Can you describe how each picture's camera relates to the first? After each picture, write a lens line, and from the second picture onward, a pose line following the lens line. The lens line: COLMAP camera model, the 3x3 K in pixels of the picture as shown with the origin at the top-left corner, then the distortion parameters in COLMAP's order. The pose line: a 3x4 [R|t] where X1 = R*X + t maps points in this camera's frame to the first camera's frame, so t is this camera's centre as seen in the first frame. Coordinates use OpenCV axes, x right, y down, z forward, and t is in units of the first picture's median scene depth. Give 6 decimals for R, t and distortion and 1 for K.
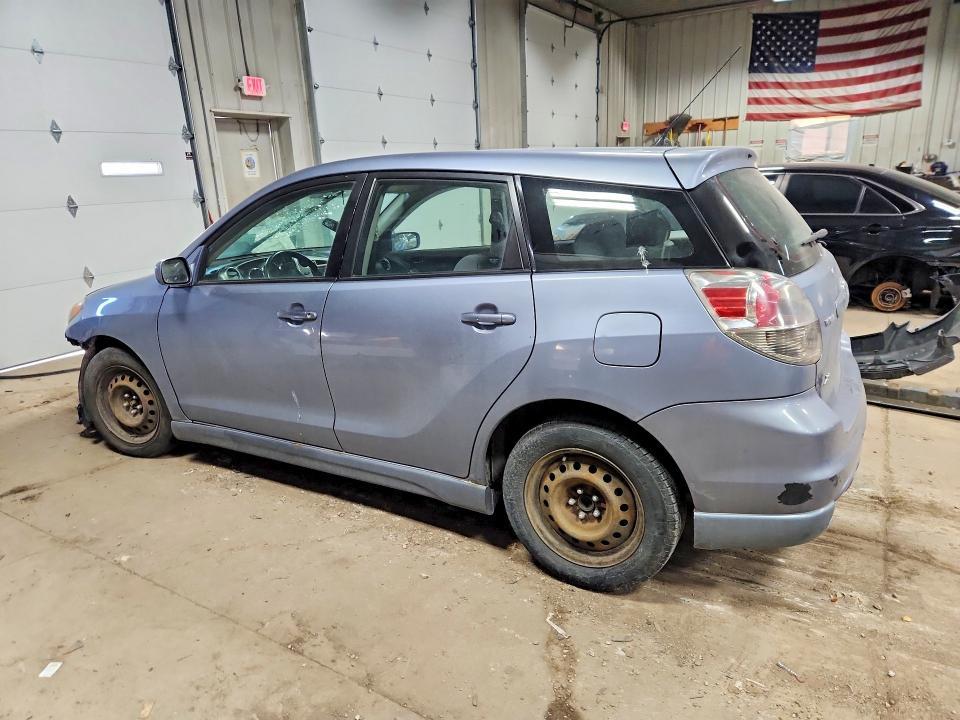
lens RADIAL K [[654.8, 0, 480.0], [0, 654.8, 360.0], [0, 0, 1]] dist [0.061990, -0.050331]
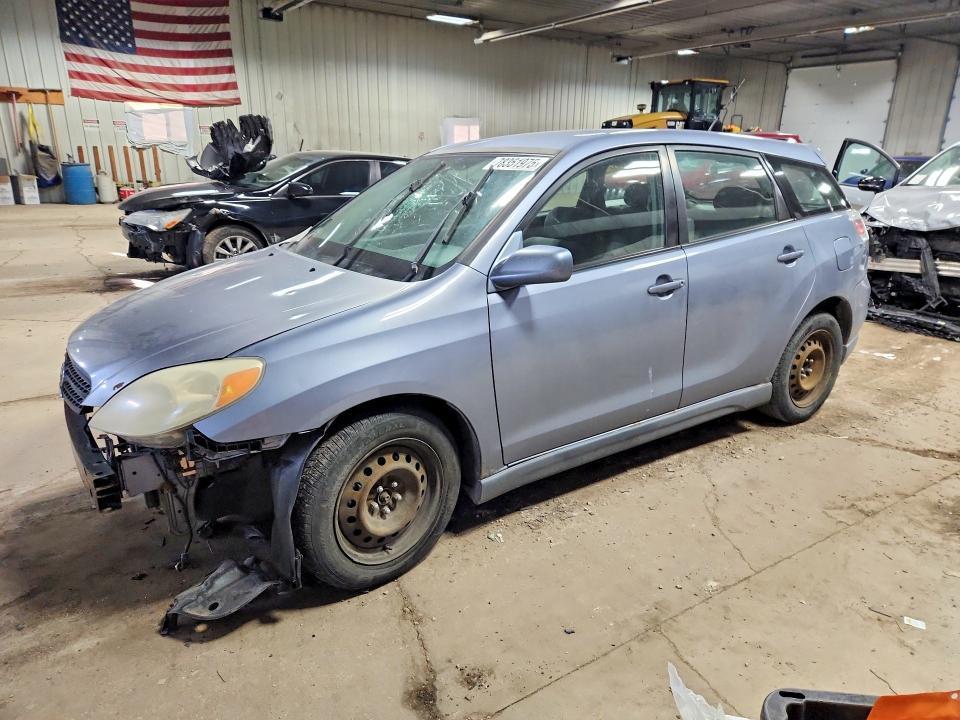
lens RADIAL K [[657.6, 0, 479.7], [0, 657.6, 364.9], [0, 0, 1]] dist [0.063476, -0.049633]
pose [[0.416352, -0.238927, 0.877249, -0.265960], [0.221033, 0.962507, 0.157243, -0.035539], [-0.881927, 0.128433, 0.453552, 0.164427]]
